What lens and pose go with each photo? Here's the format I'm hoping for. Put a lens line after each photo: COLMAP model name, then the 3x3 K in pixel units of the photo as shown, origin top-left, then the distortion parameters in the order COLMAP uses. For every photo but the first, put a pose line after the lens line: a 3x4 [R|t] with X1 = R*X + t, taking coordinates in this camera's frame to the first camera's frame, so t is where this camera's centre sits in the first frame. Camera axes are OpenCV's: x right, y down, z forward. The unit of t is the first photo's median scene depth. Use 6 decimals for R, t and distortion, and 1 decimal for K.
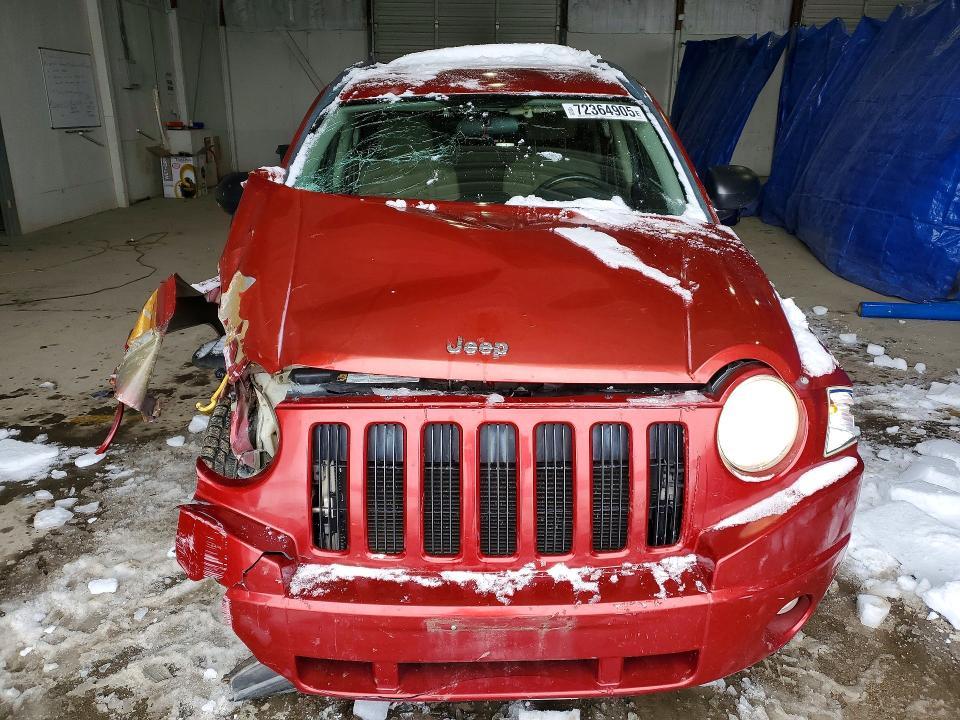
lens RADIAL K [[744.5, 0, 480.0], [0, 744.5, 360.0], [0, 0, 1]] dist [0.004756, 0.002071]
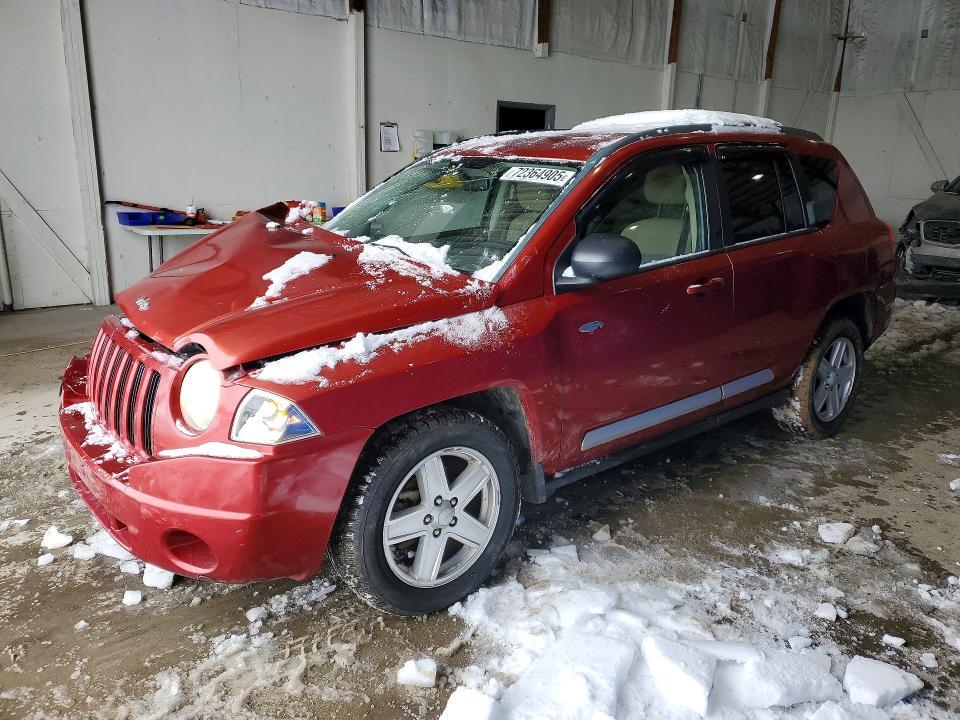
lens RADIAL K [[744.5, 0, 480.0], [0, 744.5, 360.0], [0, 0, 1]] dist [0.004756, 0.002071]
pose [[0.626226, 0.222071, -0.747346, 1.293938], [-0.277769, 0.959224, 0.052278, -0.143909], [0.728482, 0.174852, 0.662375, 0.351196]]
